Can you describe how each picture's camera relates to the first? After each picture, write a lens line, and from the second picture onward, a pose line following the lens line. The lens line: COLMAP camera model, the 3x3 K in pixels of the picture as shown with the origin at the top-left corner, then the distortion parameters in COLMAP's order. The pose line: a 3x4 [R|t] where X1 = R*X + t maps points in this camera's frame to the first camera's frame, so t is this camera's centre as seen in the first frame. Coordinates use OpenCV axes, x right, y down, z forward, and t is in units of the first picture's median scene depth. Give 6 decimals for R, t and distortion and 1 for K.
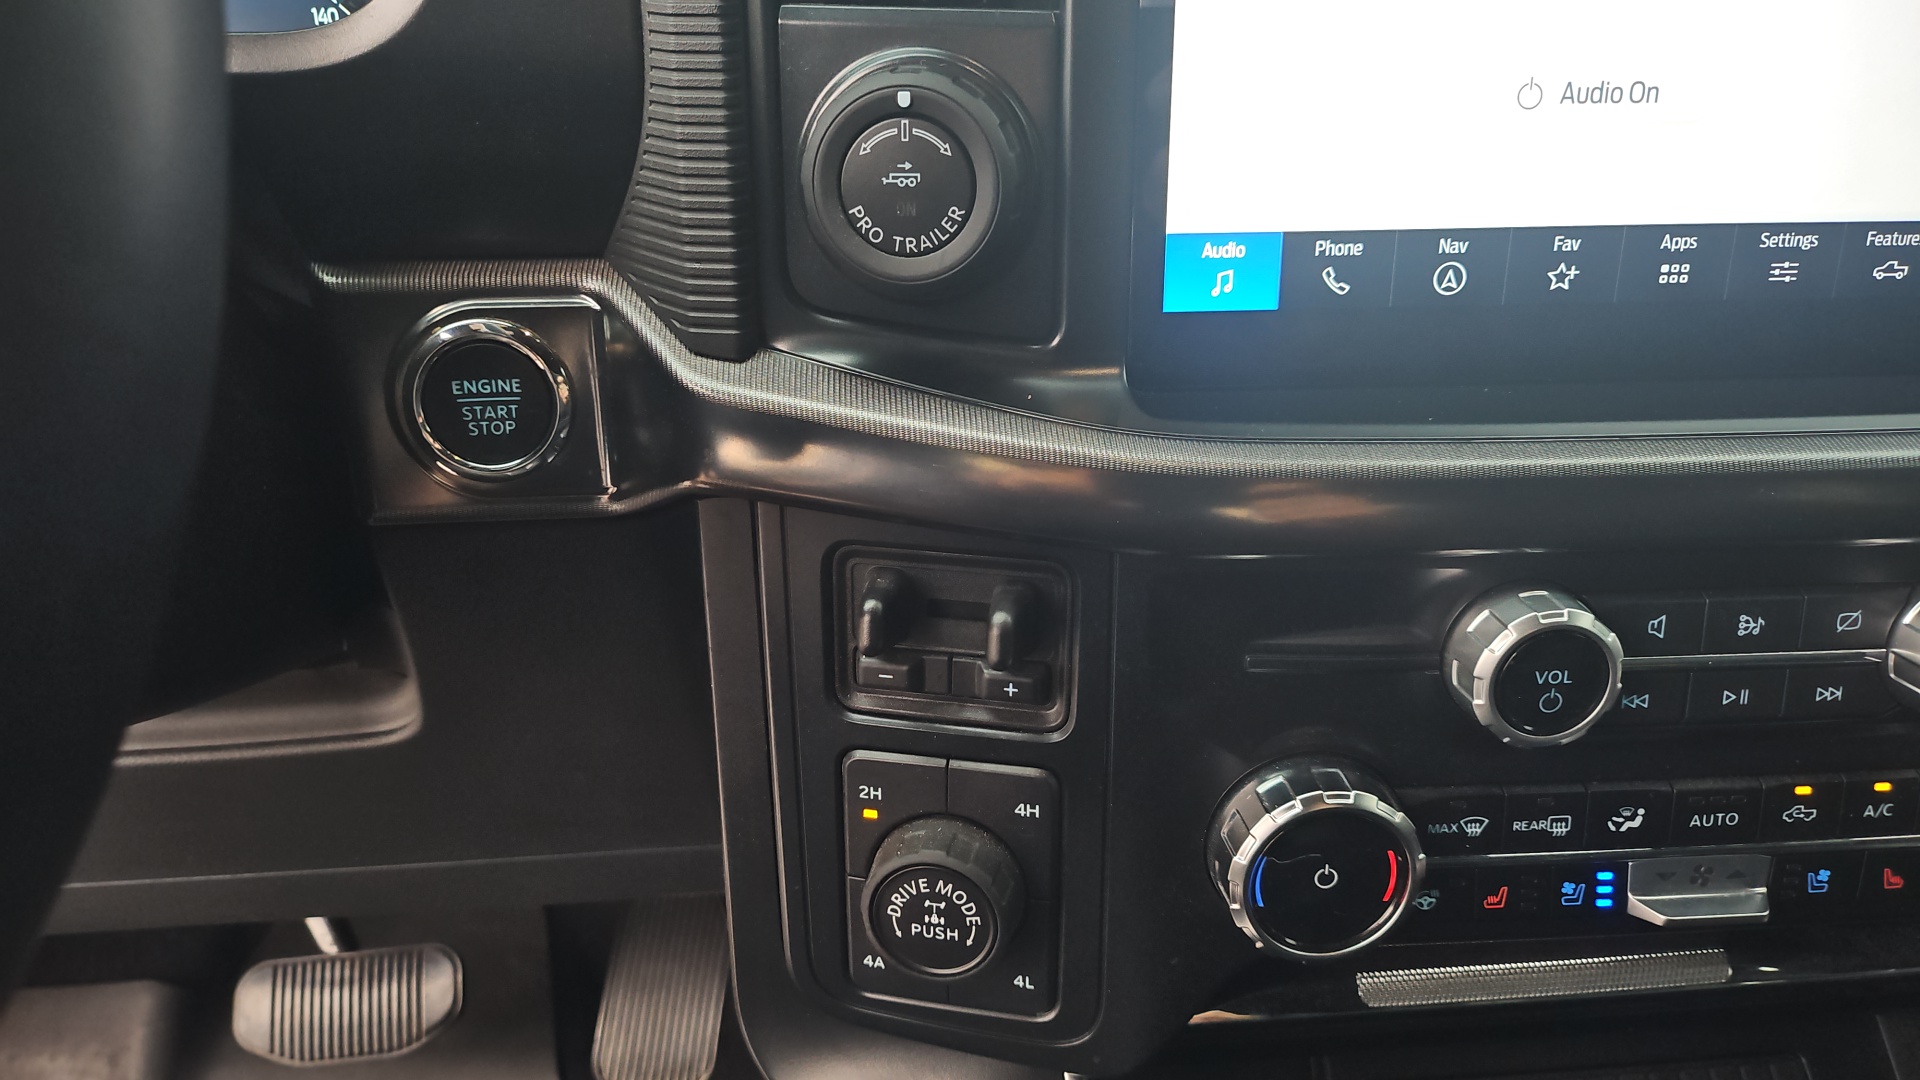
lens RADIAL K [[1316.2, 0, 966.3], [0, 1316.2, 547.0], [0, 0, 1]] dist [0.045366, -0.055756]
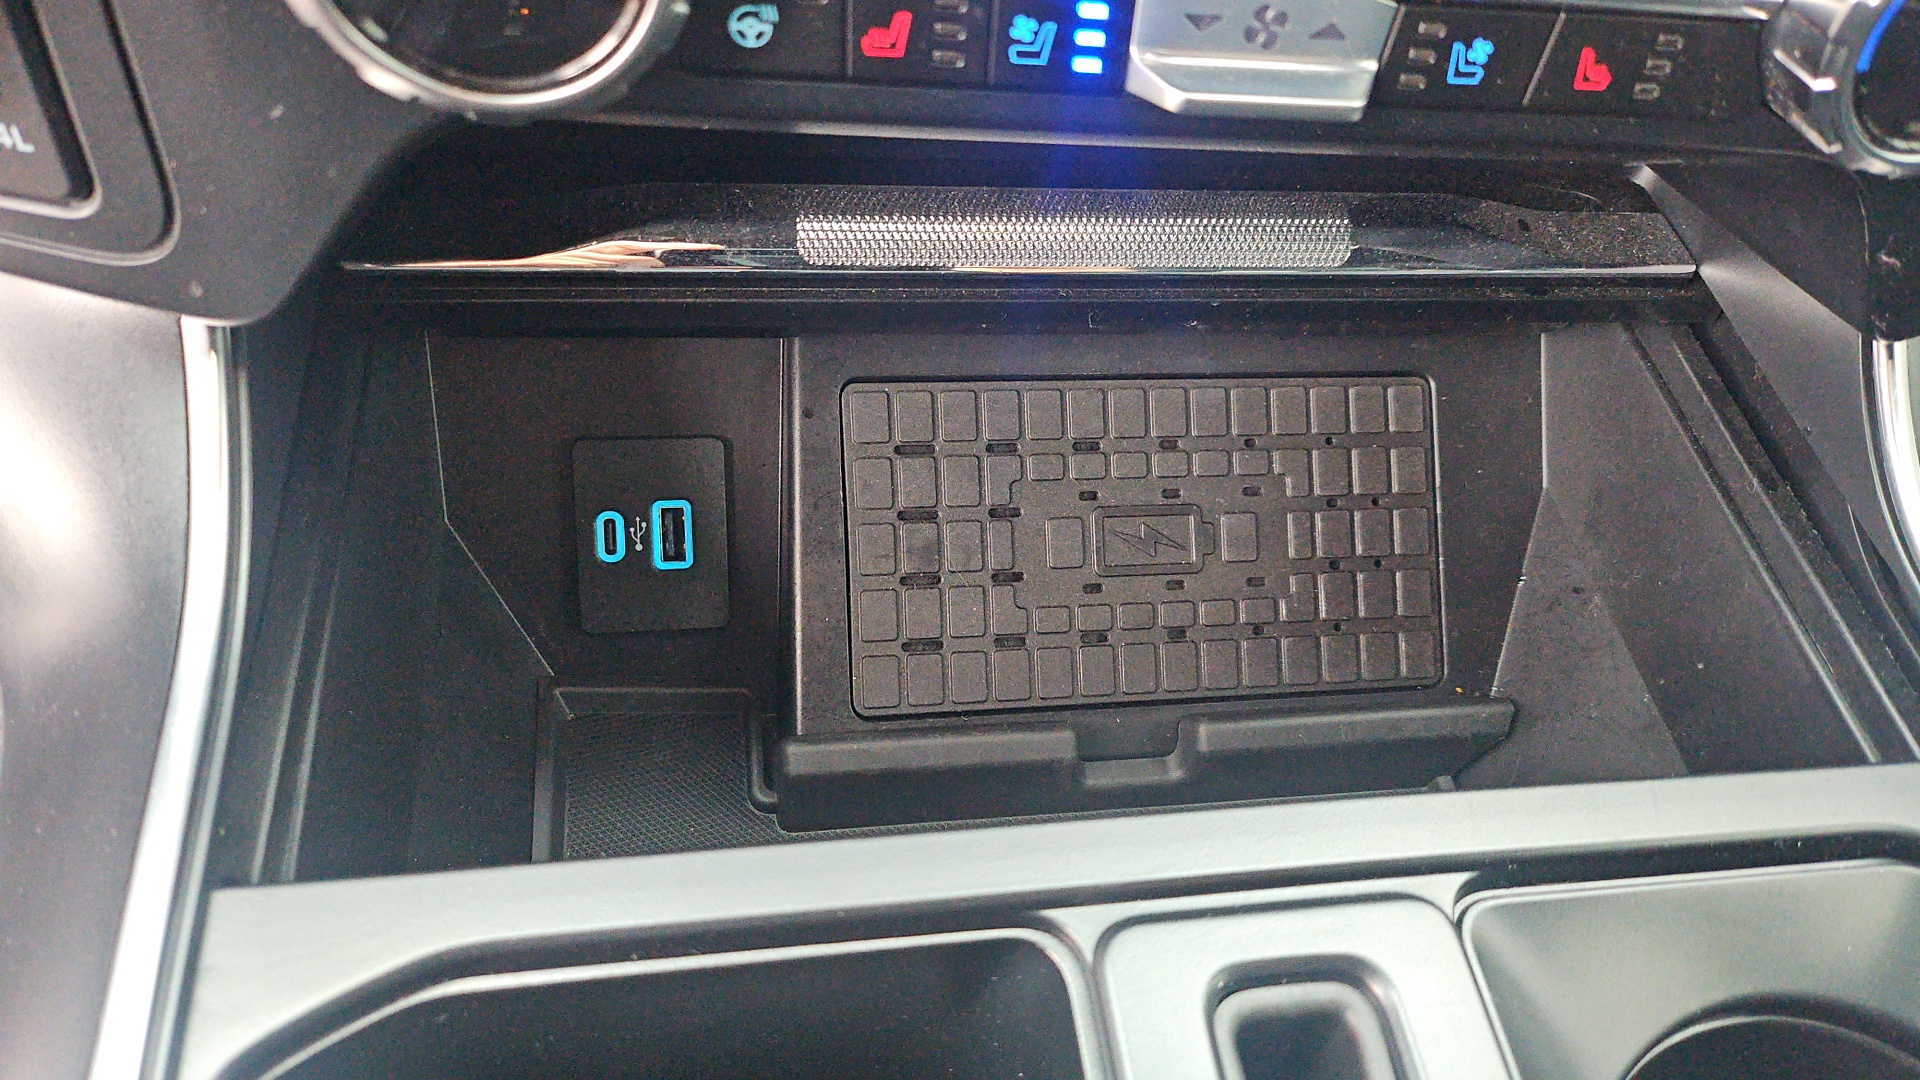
lens RADIAL K [[1335.7, 0, 966.0], [0, 1335.7, 551.3], [0, 0, 1]] dist [0.038596, -0.058157]
pose [[0.990091, 0.040015, 0.134605, 0.380732], [-0.098563, 0.880785, 0.463144, 0.202014], [-0.100026, -0.471822, 0.876002, 0.443509]]
